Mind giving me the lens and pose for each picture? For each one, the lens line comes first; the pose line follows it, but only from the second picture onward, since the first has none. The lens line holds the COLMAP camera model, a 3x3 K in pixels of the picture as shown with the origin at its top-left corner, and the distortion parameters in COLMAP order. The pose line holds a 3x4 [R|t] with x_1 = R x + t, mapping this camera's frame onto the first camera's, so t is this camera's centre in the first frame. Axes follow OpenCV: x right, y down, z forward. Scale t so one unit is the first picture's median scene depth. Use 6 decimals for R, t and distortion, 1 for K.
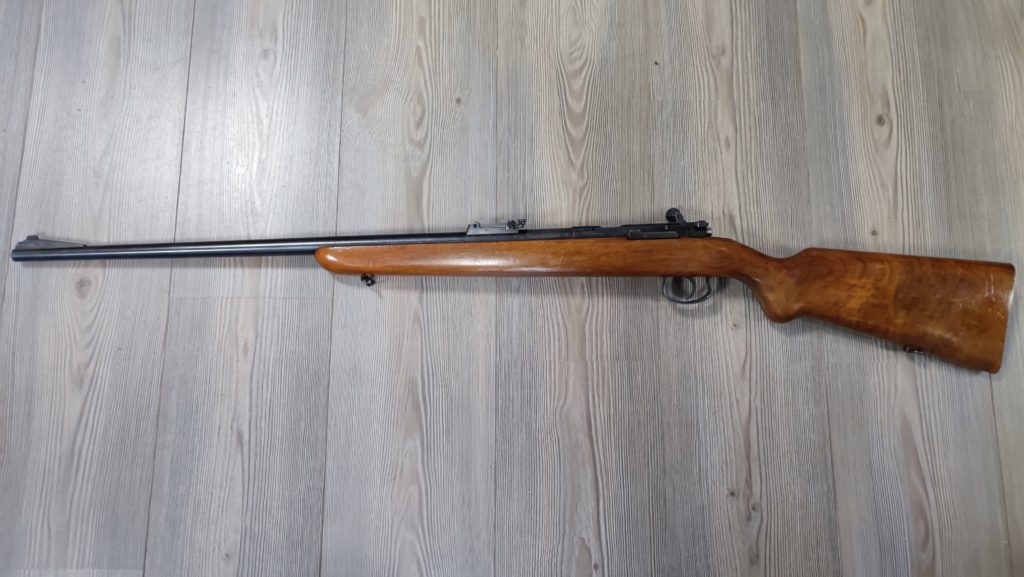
lens RADIAL K [[739.6, 0, 490.3], [0, 739.6, 287.3], [0, 0, 1]] dist [0.001716, -0.001746]
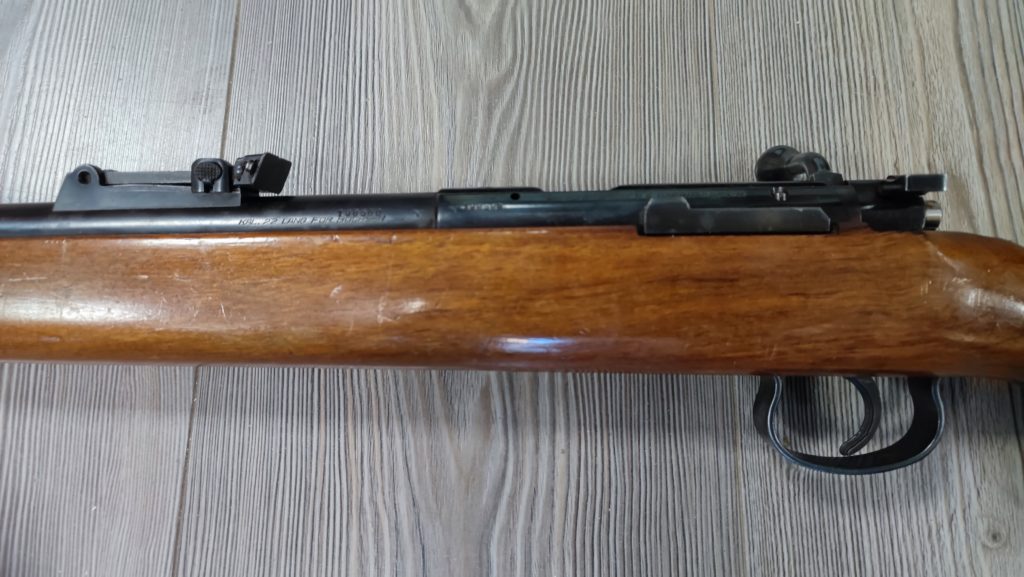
lens RADIAL K [[735.0, 0, 512.0], [0, 735.0, 288.5], [0, 0, 1]] dist [-0.005746, 0.000780]
pose [[0.999222, 0.015412, 0.036307, 0.125646], [-0.013464, 0.998488, -0.053288, -0.029446], [-0.037074, 0.052758, 0.997919, 0.711309]]
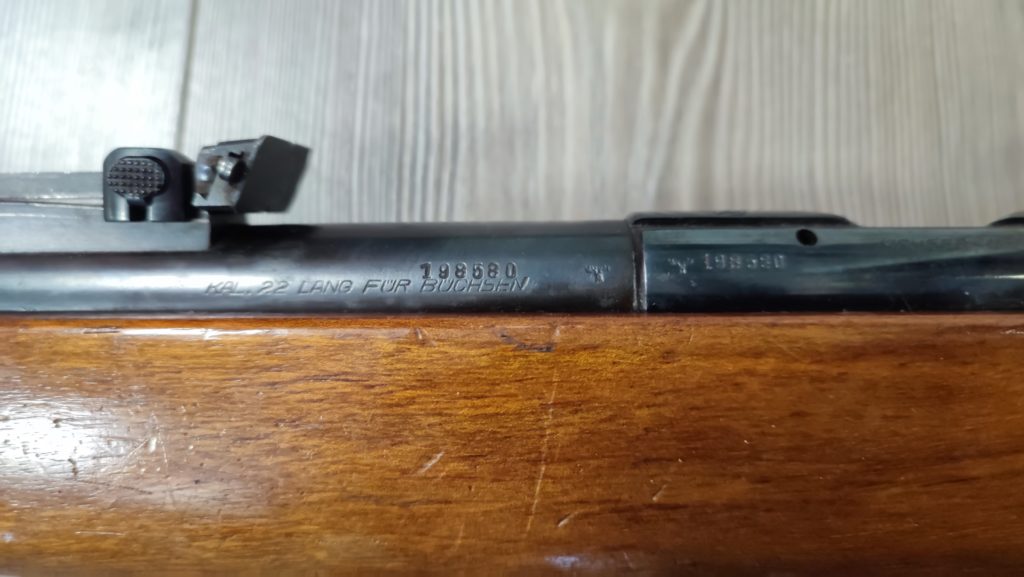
lens RADIAL K [[762.9, 0, 512.0], [0, 762.9, 288.5], [0, 0, 1]] dist [-0.028783, -0.001624]
pose [[0.999030, 0.023357, 0.037337, 0.082745], [-0.023644, 0.999694, 0.007278, -0.068023], [-0.037156, -0.008153, 0.999276, 0.849590]]
